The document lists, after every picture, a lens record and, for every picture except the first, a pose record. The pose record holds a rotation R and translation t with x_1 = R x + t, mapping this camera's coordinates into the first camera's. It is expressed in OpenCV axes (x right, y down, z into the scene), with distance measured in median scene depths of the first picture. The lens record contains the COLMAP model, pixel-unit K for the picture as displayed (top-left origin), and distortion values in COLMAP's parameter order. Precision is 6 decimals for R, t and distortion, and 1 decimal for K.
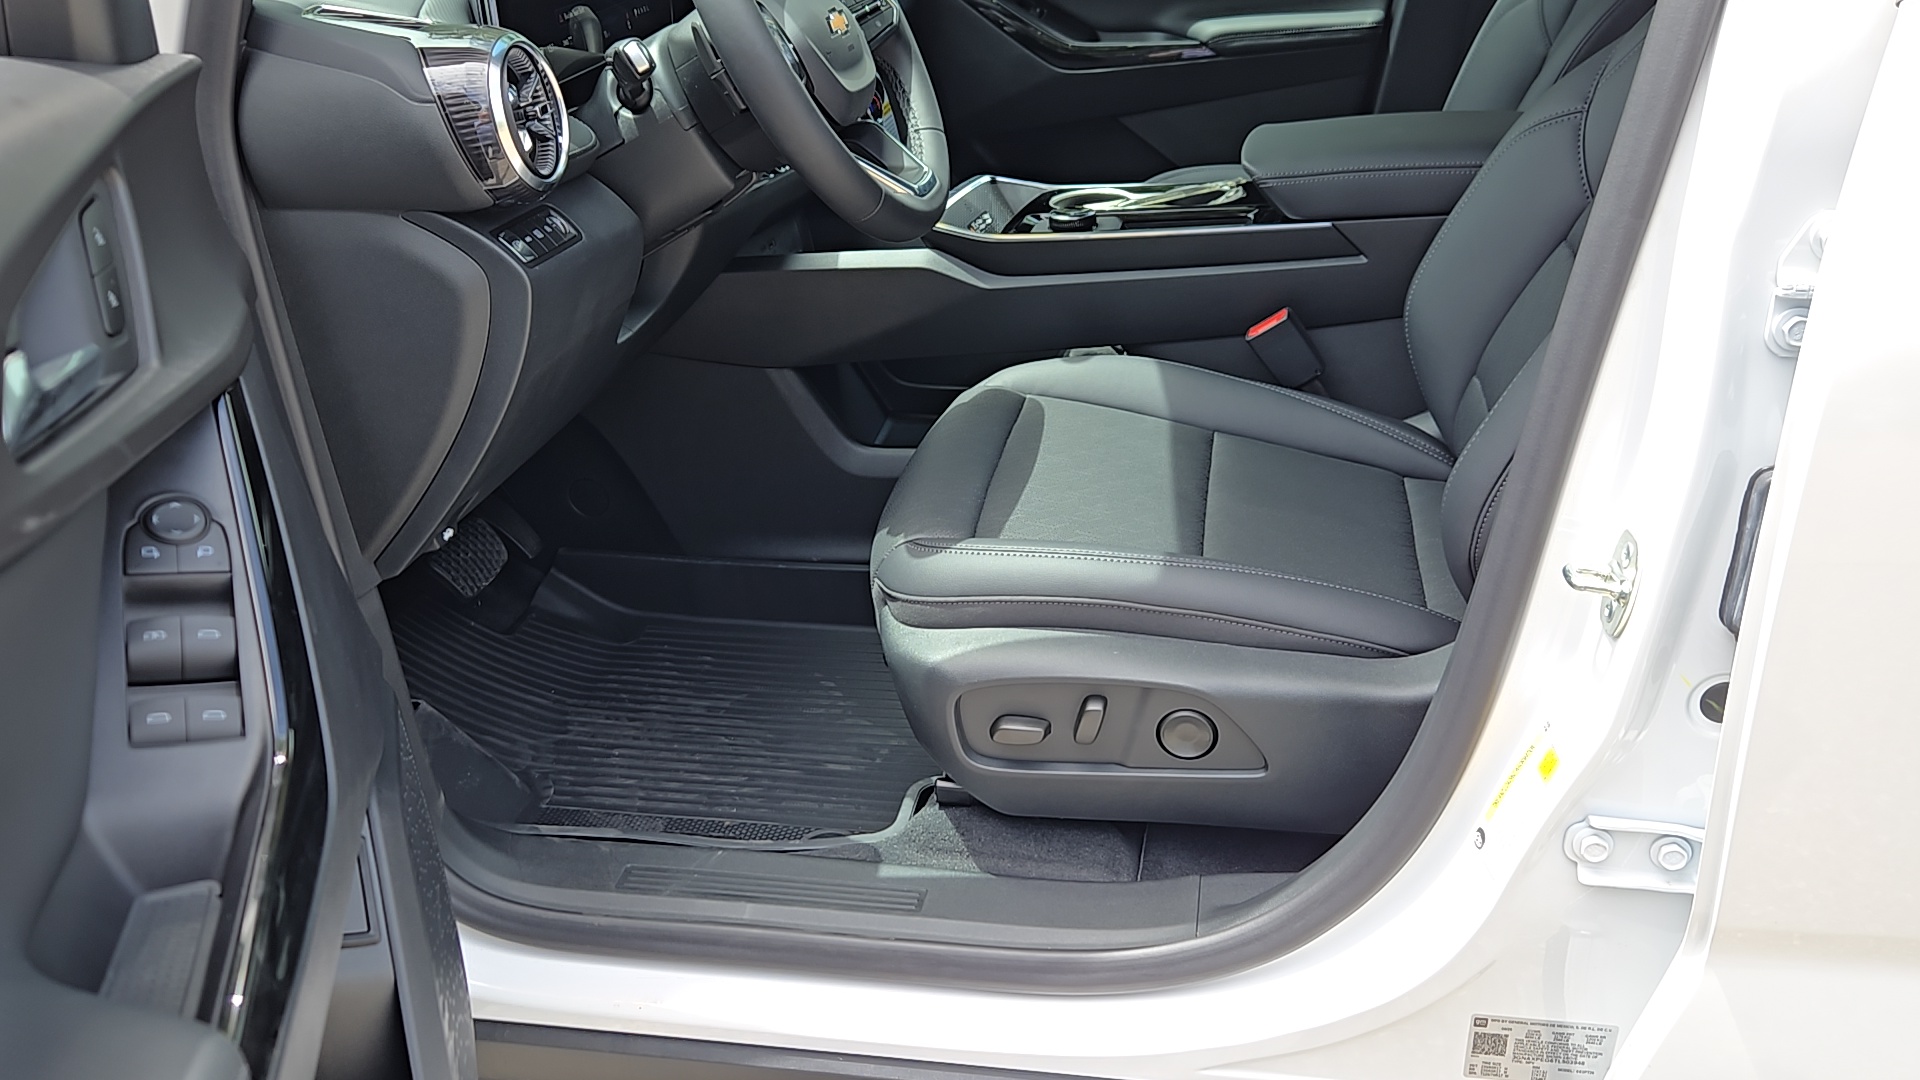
lens RADIAL K [[1621.8, 0, 958.1], [0, 1621.8, 542.0], [0, 0, 1]] dist [-0.002074, 0.012271]
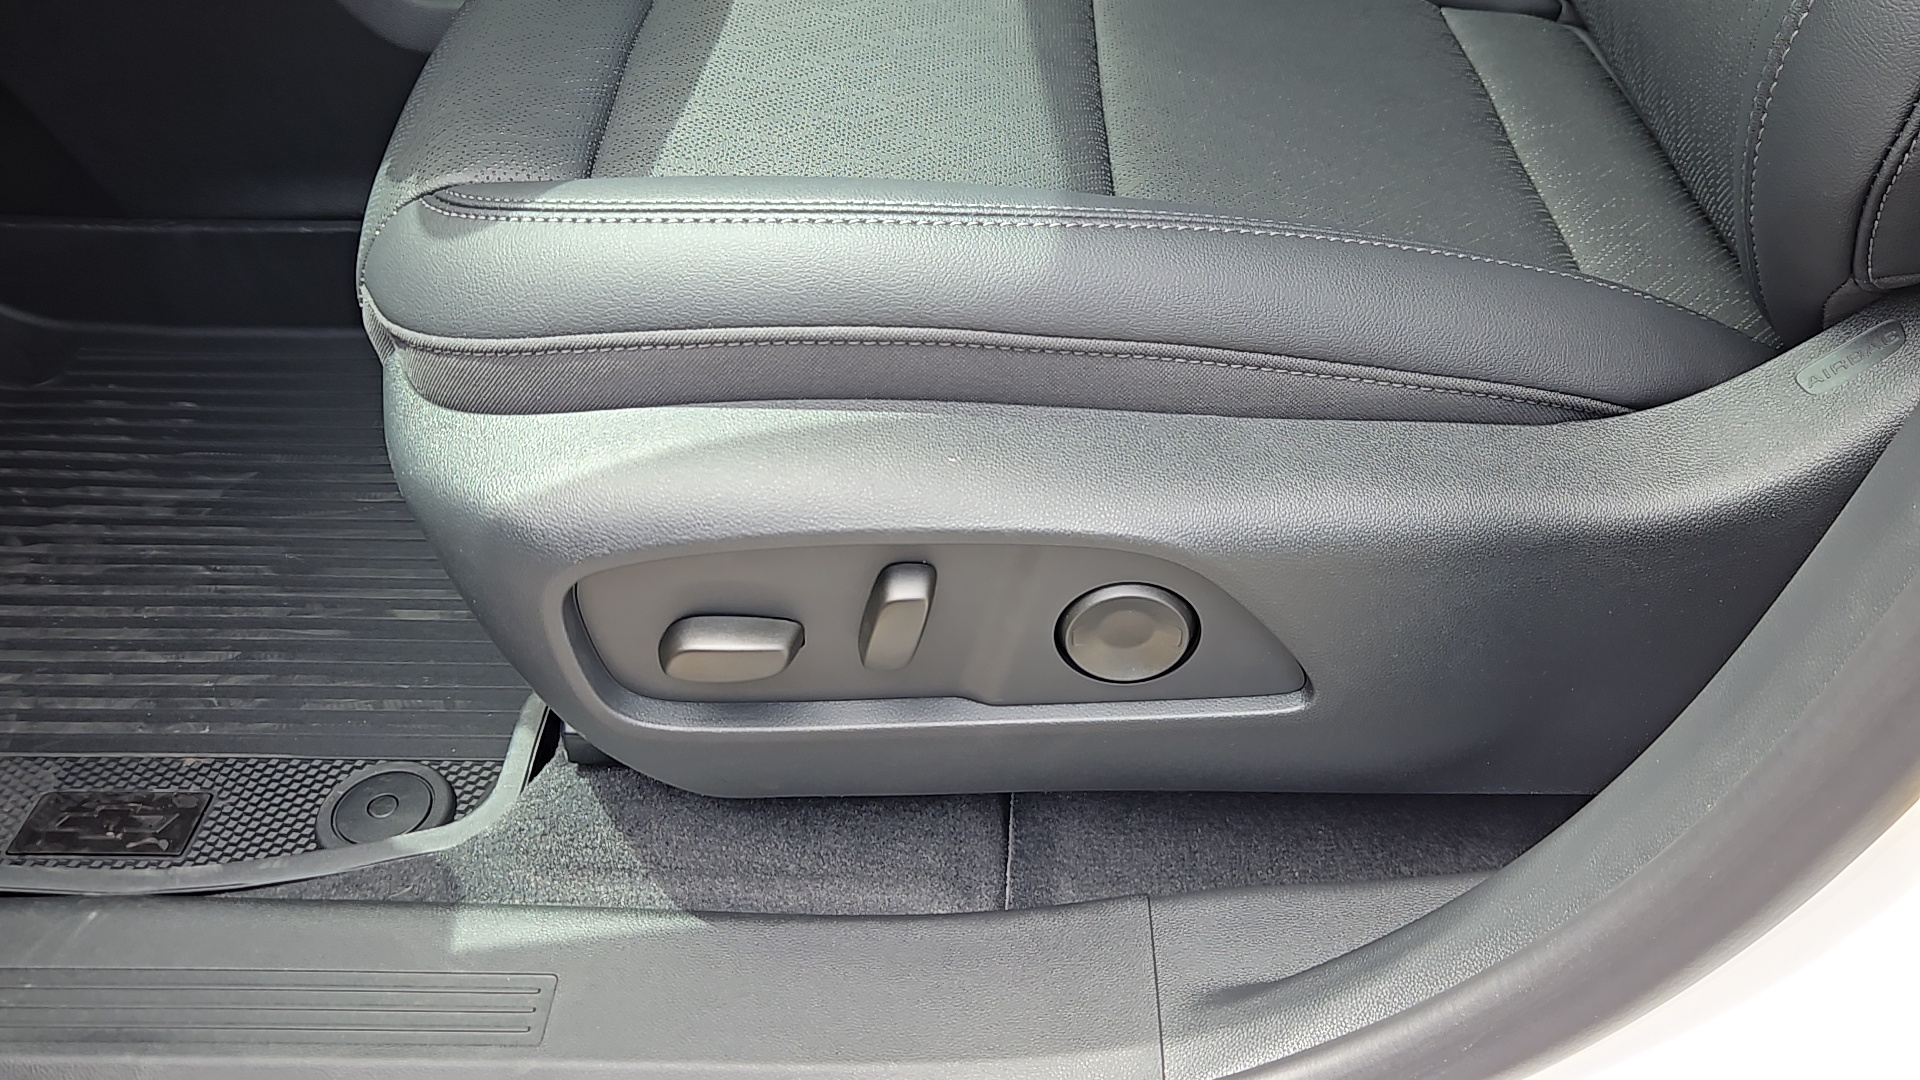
lens RADIAL K [[1621.8, 0, 959.9], [0, 1621.8, 533.0], [0, 0, 1]] dist [-0.002074, 0.012271]
pose [[0.987205, -0.081420, 0.137103, 0.037879], [0.047008, 0.970204, 0.237687, -0.007908], [-0.152370, -0.228201, 0.961617, 0.542236]]
